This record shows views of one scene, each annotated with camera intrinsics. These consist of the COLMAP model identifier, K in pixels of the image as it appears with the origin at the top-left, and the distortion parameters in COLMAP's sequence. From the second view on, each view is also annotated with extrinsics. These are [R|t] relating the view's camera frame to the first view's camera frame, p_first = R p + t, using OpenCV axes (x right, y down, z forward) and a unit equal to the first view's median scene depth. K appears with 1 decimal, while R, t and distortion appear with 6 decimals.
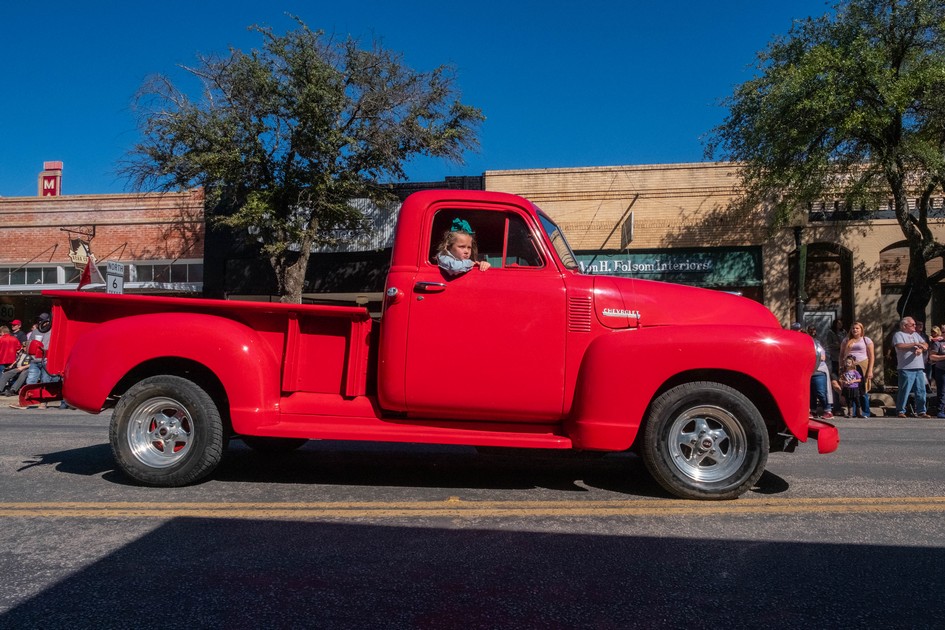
lens RADIAL K [[647.4, 0, 477.0], [0, 647.4, 314.8], [0, 0, 1]] dist [-0.015858, 0.024504]
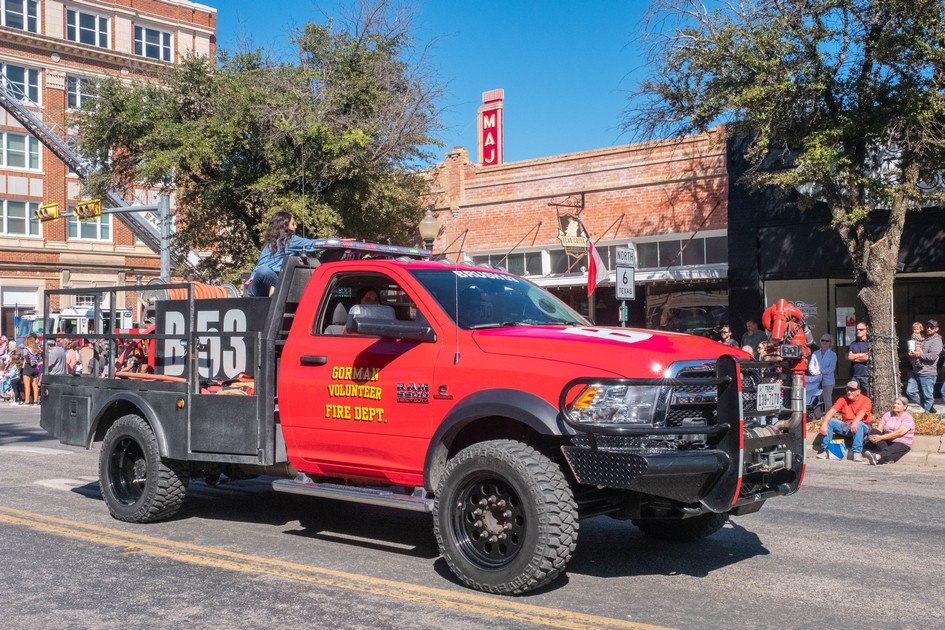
lens RADIAL K [[1039.0, 0, 470.1], [0, 1039.0, 305.9], [0, 0, 1]] dist [0.022751, 0.000000]
pose [[0.838957, -0.017657, -0.543911, -0.052269], [0.039778, 0.998790, 0.028932, -0.048859], [0.542741, -0.045909, 0.838644, -0.084108]]
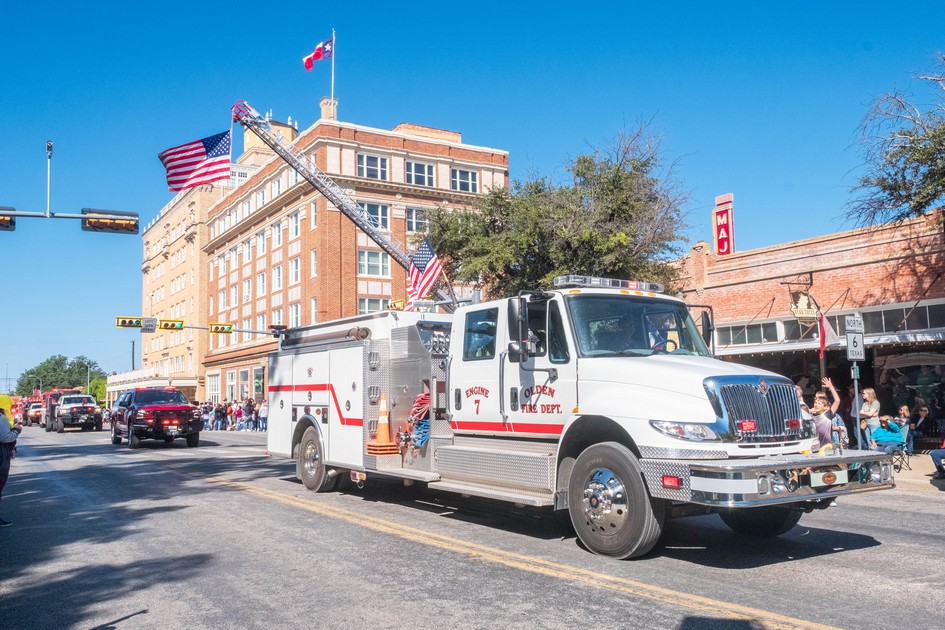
lens RADIAL K [[802.4, 0, 476.5], [0, 802.4, 315.9], [0, 0, 1]] dist [0.029928, -0.022540]
pose [[0.657056, -0.081121, -0.749465, -0.062785], [0.063406, 0.996617, -0.052285, -0.049792], [0.751171, -0.013167, 0.659977, -0.092872]]
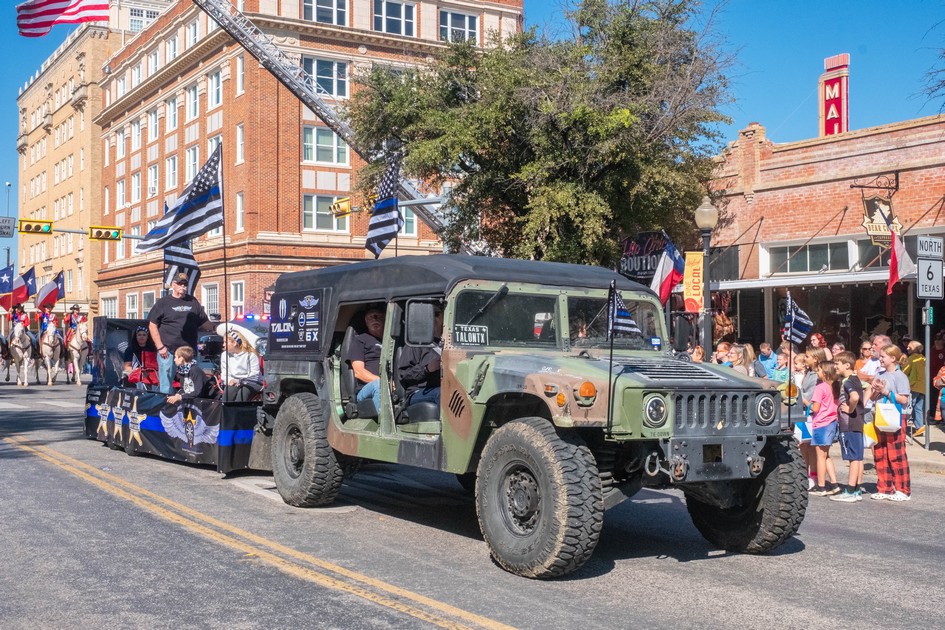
lens RADIAL K [[1136.8, 0, 495.5], [0, 1136.8, 309.0], [0, 0, 1]] dist [-0.005728, 0.000000]
pose [[0.637925, -0.008730, -0.770049, 0.009316], [0.041274, 0.998886, 0.022868, -0.047068], [0.768991, -0.046371, 0.637575, -0.013354]]
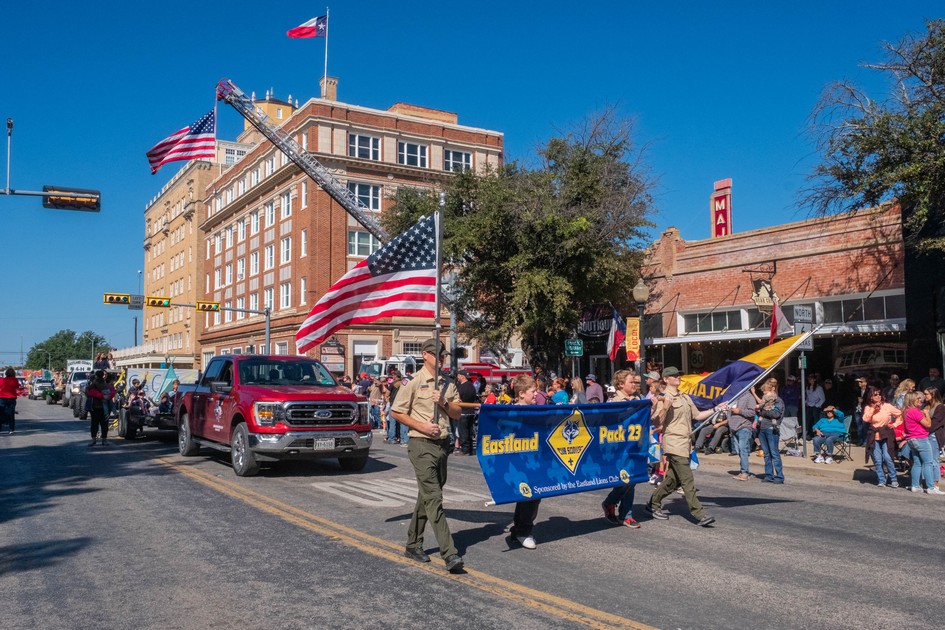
lens RADIAL K [[806.3, 0, 483.3], [0, 806.3, 315.7], [0, 0, 1]] dist [-0.011391, 0.033032]
pose [[0.643223, -0.053036, -0.763840, -0.005824], [0.045730, 0.998478, -0.030819, -0.047485], [0.764312, -0.015107, 0.644670, -0.025915]]
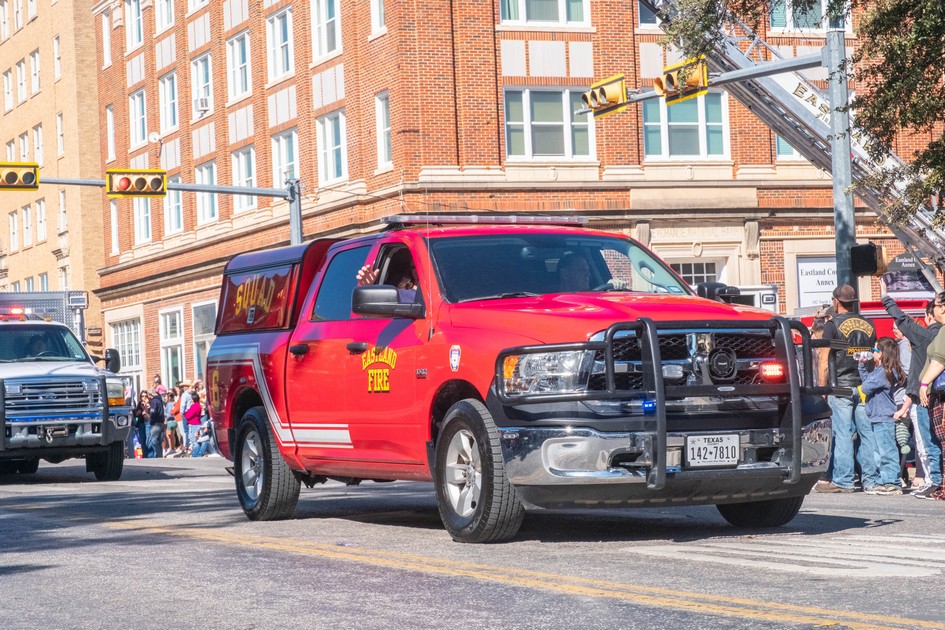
lens RADIAL K [[2249.3, 0, 502.1], [0, 2249.3, 349.1], [0, 0, 1]] dist [0.061576, 0.000000]
pose [[0.534095, -0.040055, -0.844475, -0.070170], [0.090904, 0.995807, 0.010261, -0.005015], [0.840523, -0.082247, 0.535496, -0.084761]]
